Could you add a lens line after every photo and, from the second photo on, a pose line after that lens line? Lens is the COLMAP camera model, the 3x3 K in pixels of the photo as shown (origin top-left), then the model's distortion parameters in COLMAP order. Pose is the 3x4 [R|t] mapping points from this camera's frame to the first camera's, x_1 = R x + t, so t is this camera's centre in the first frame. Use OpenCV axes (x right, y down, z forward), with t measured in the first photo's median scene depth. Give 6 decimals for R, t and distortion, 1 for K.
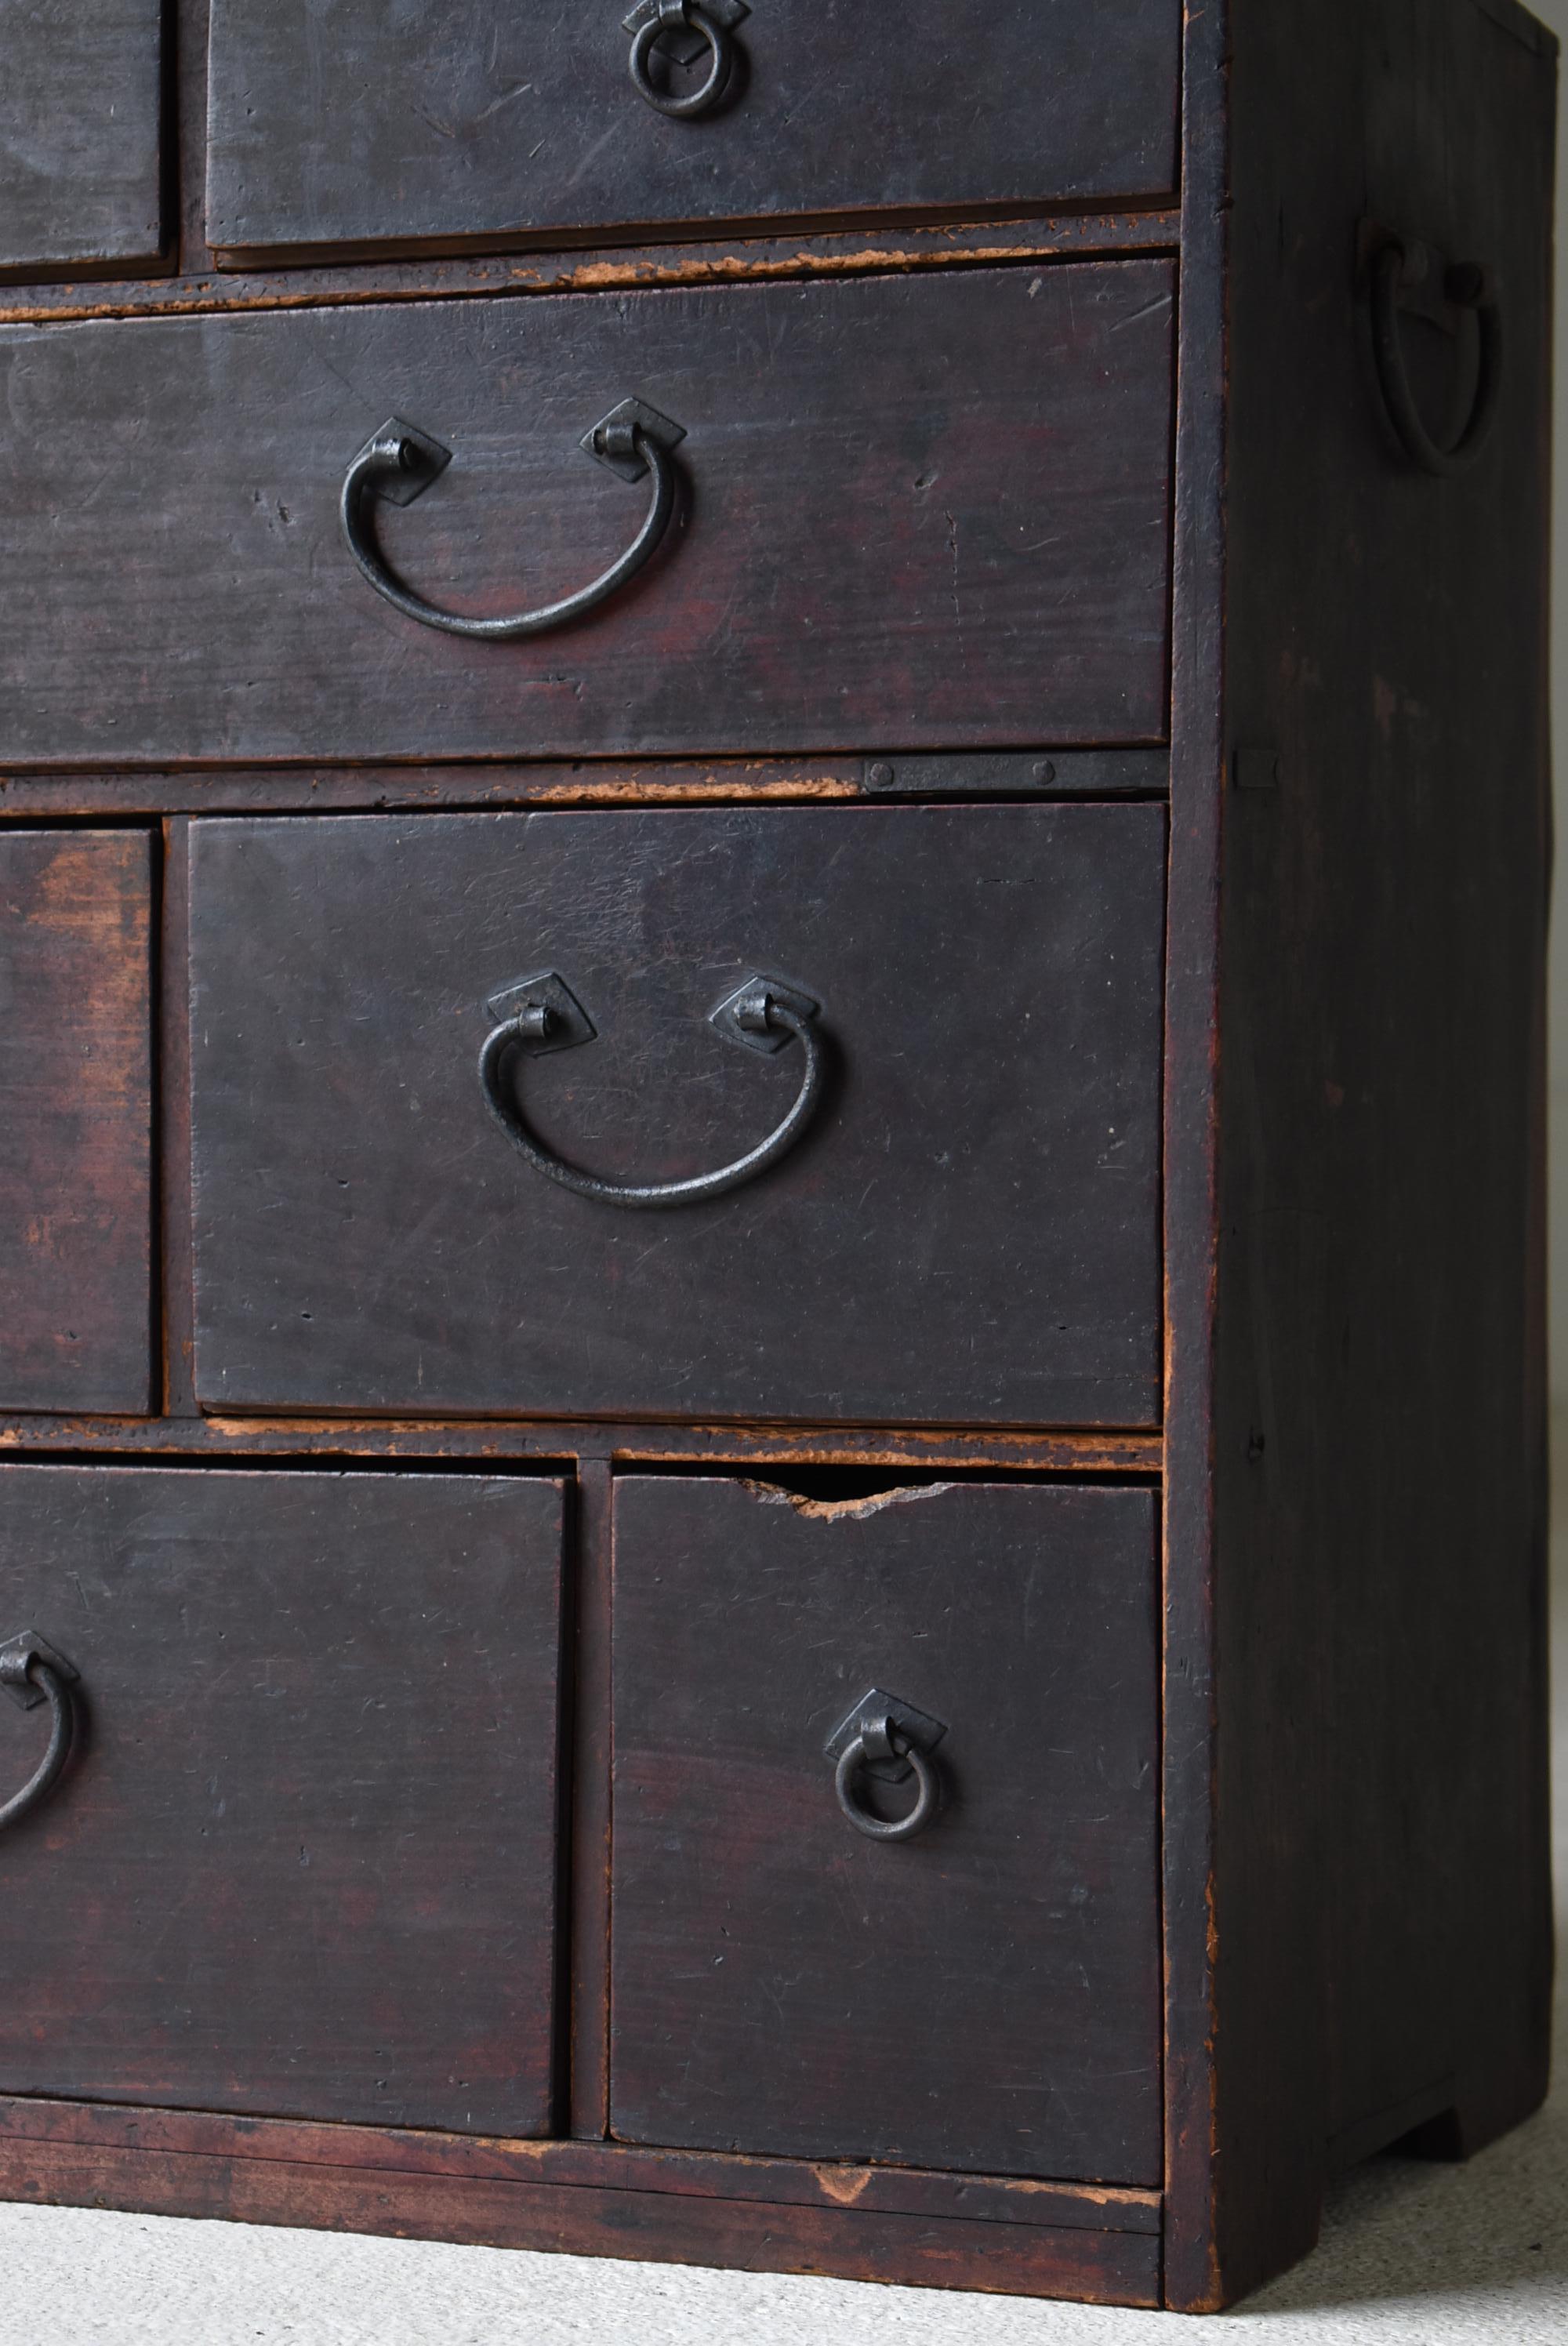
lens RADIAL K [[5336.2, 0, 784.0], [0, 5336.2, 1173.0], [0, 0, 1]] dist [0.062612, 0.028347]
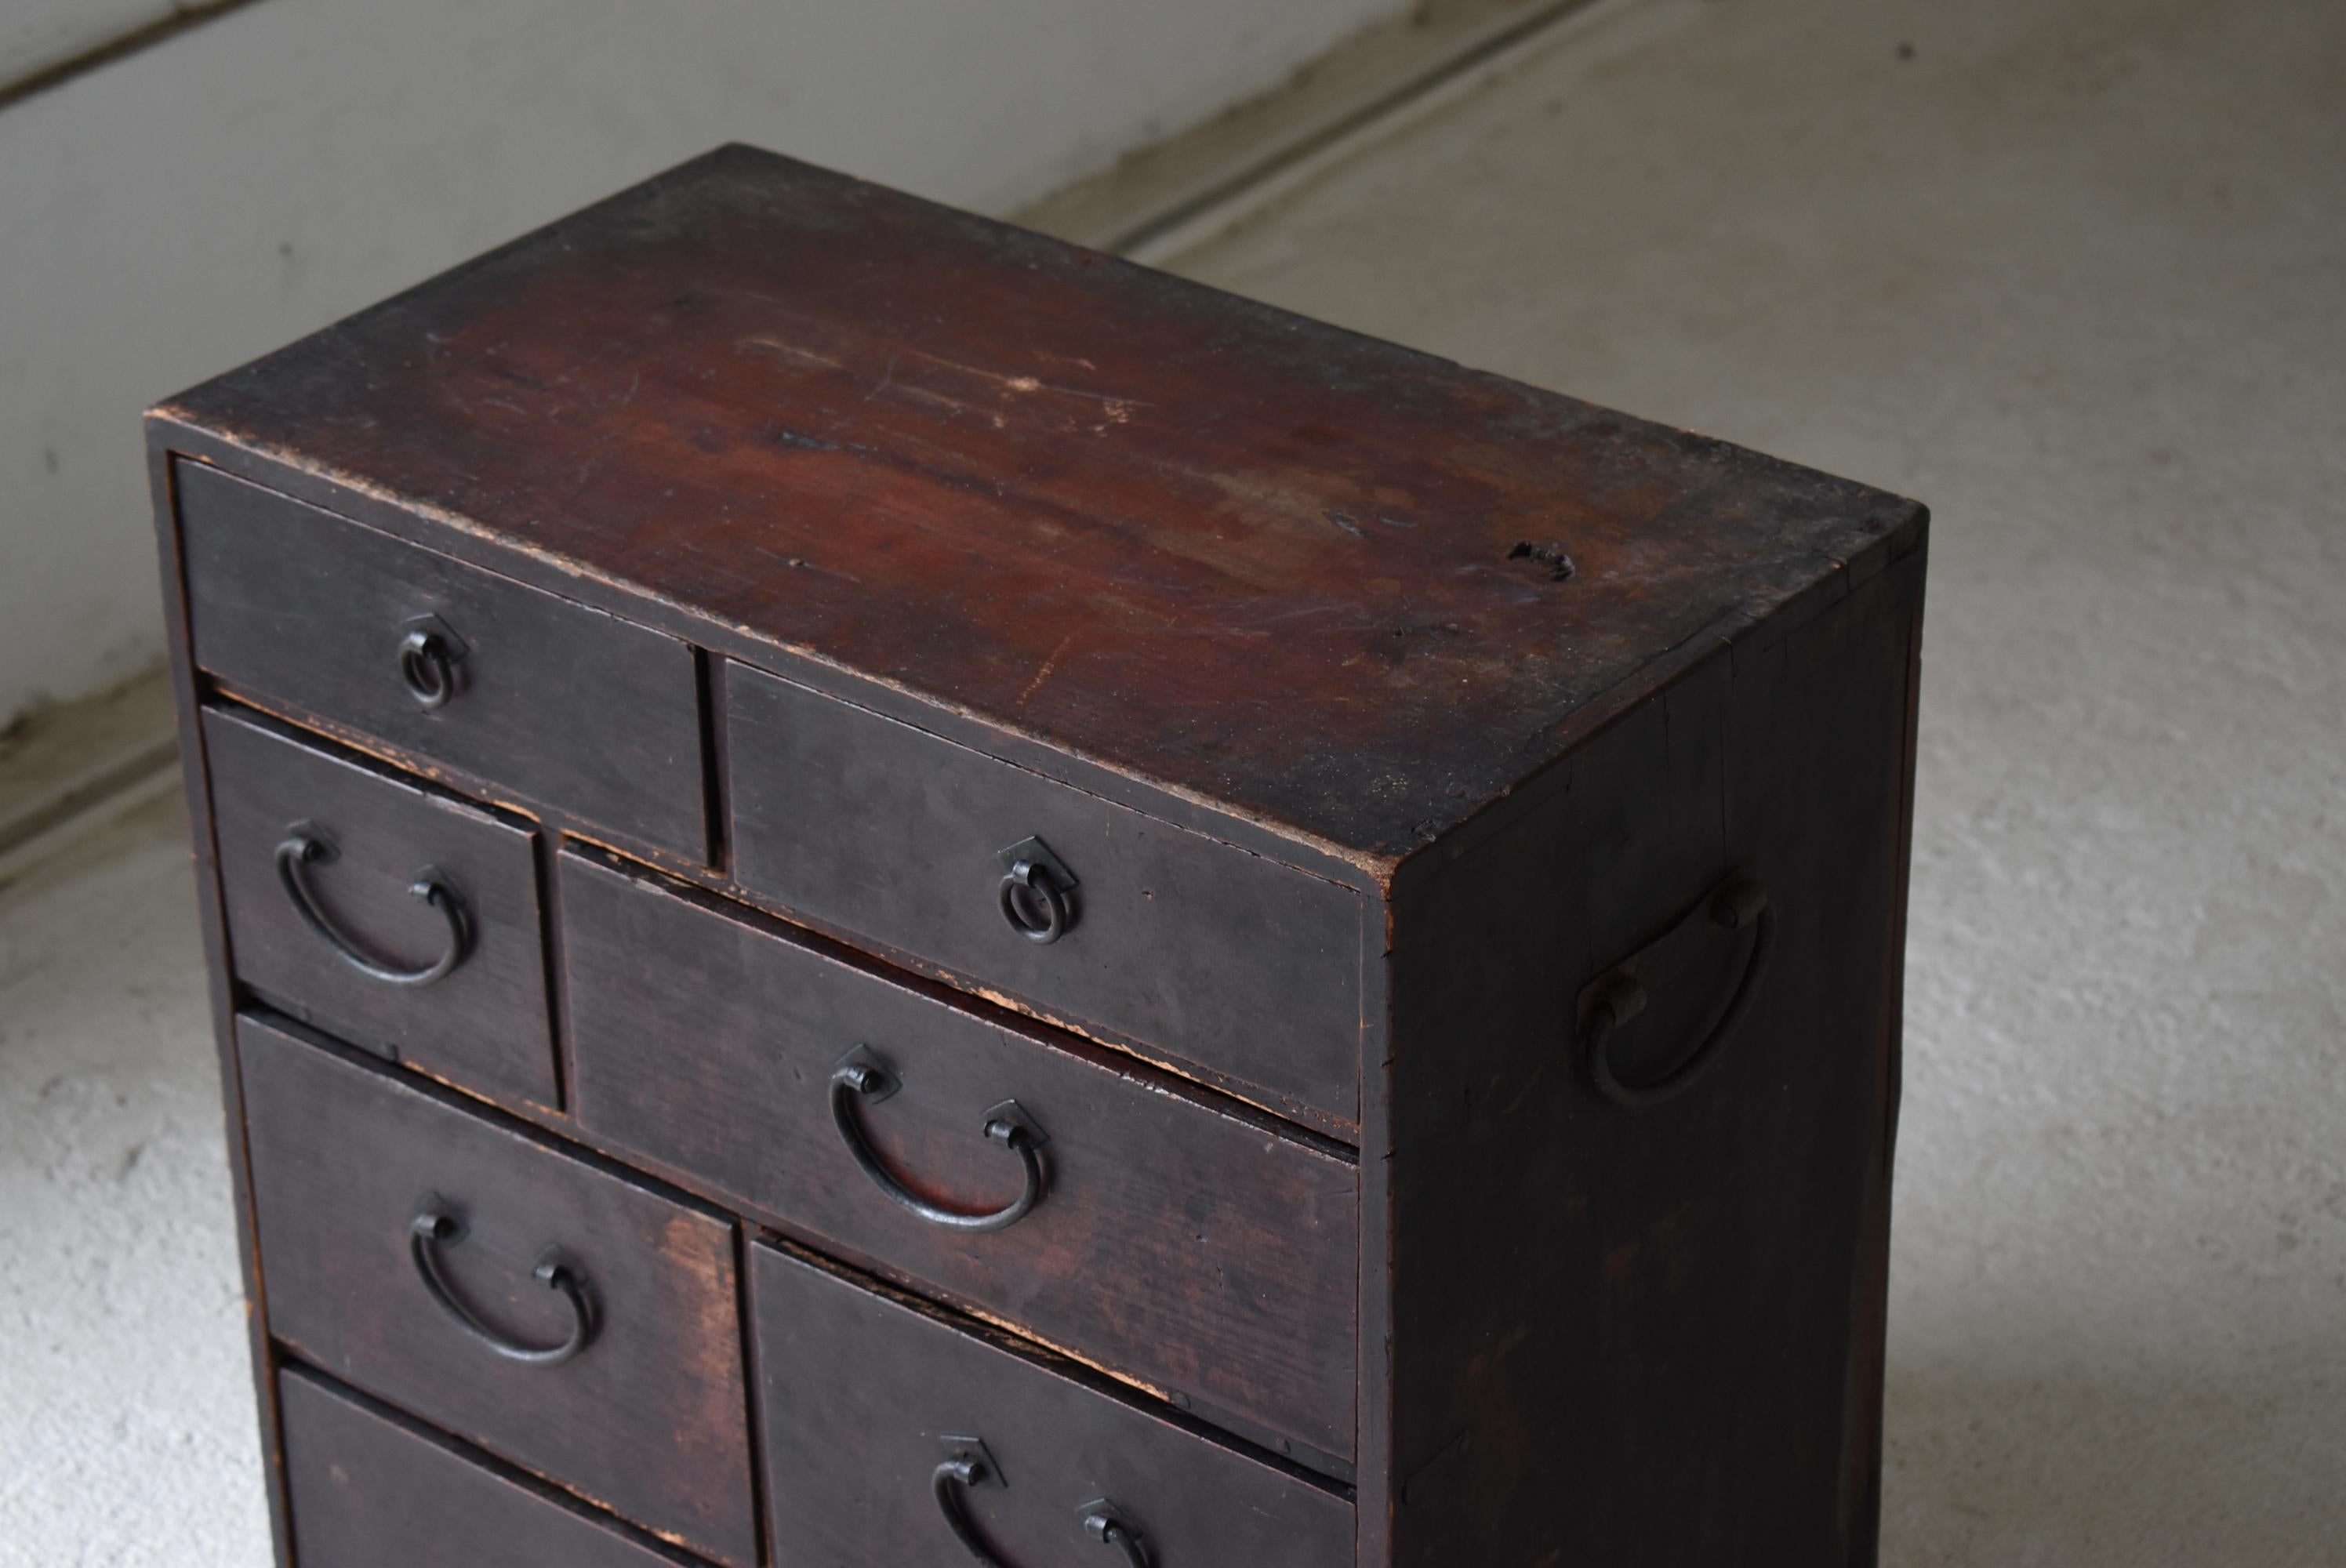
lens RADIAL K [[5336.2, 0, 1173.0], [0, 5336.2, 784.0], [0, 0, 1]] dist [0.062612, 0.028347]
pose [[0.958211, 0.117110, -0.260993, 0.342965], [0.023939, 0.876334, 0.481109, -0.843327], [0.285060, -0.467252, 0.836909, -0.057342]]
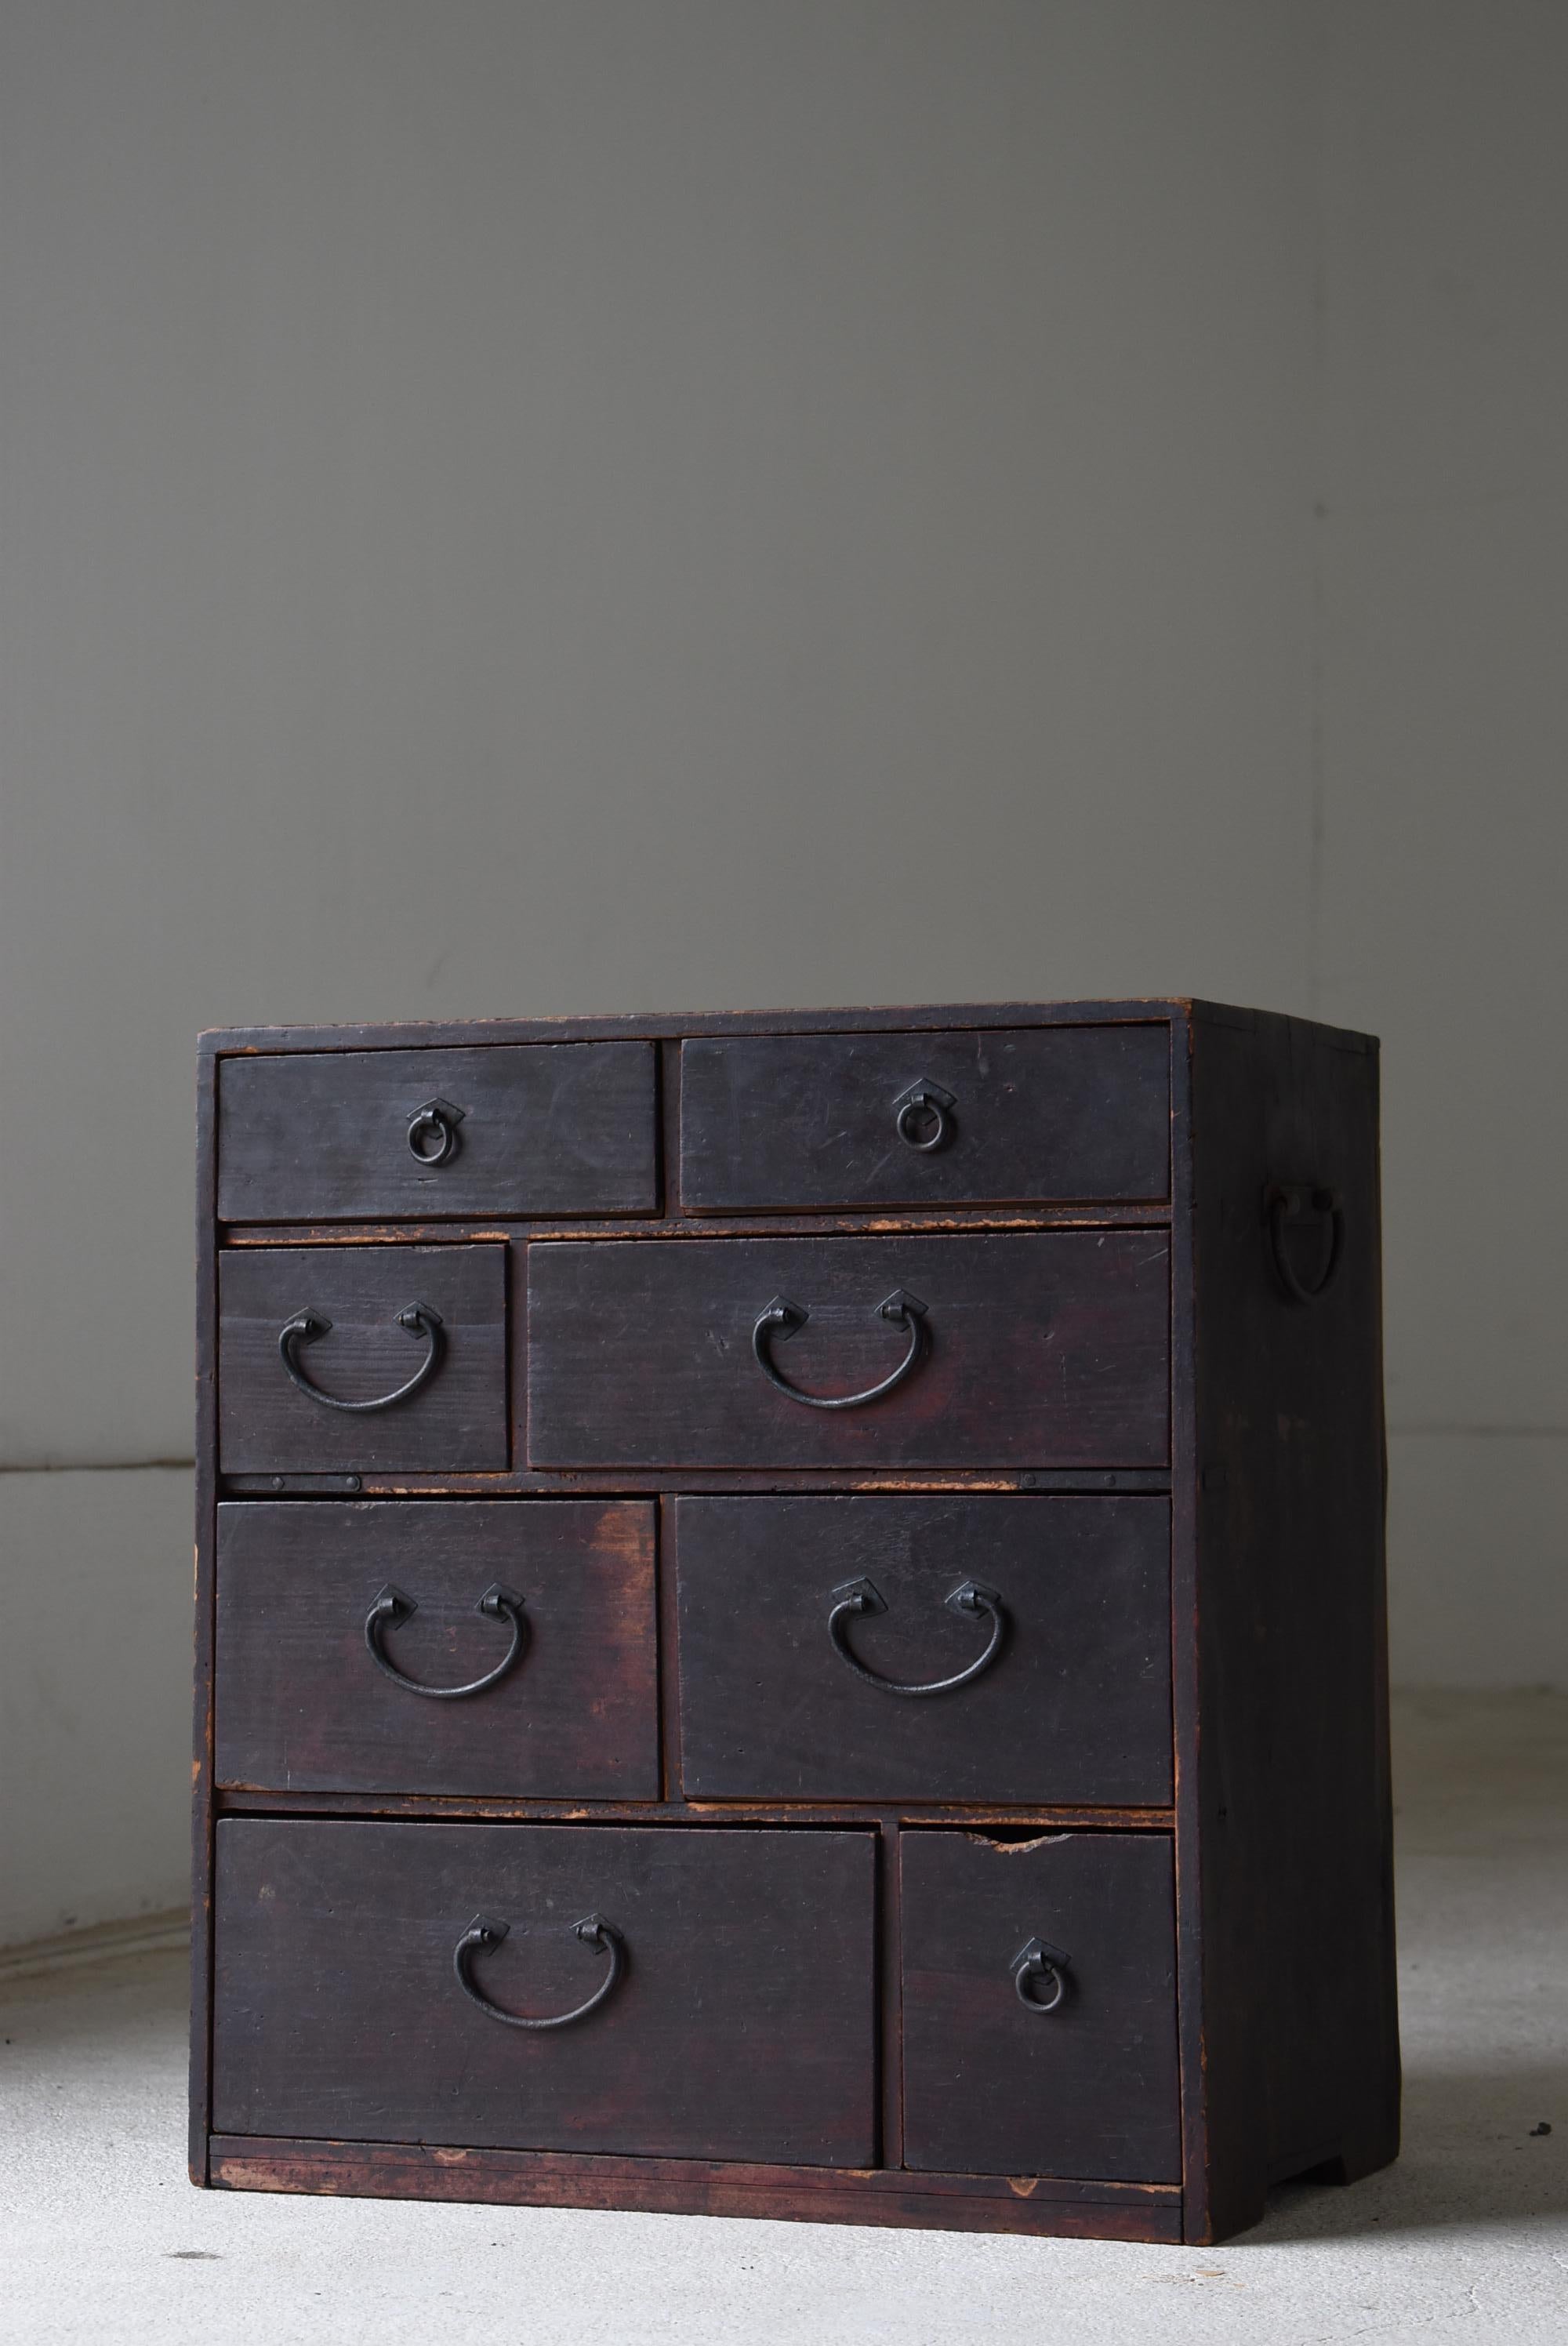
lens RADIAL K [[5336.2, 0, 784.0], [0, 5336.2, 1173.0], [0, 0, 1]] dist [0.062612, 0.028347]
pose [[0.999773, -0.016396, -0.013600, -0.043852], [0.015762, 0.998841, -0.045487, -0.097751], [0.014330, 0.045262, 0.998872, -0.991931]]
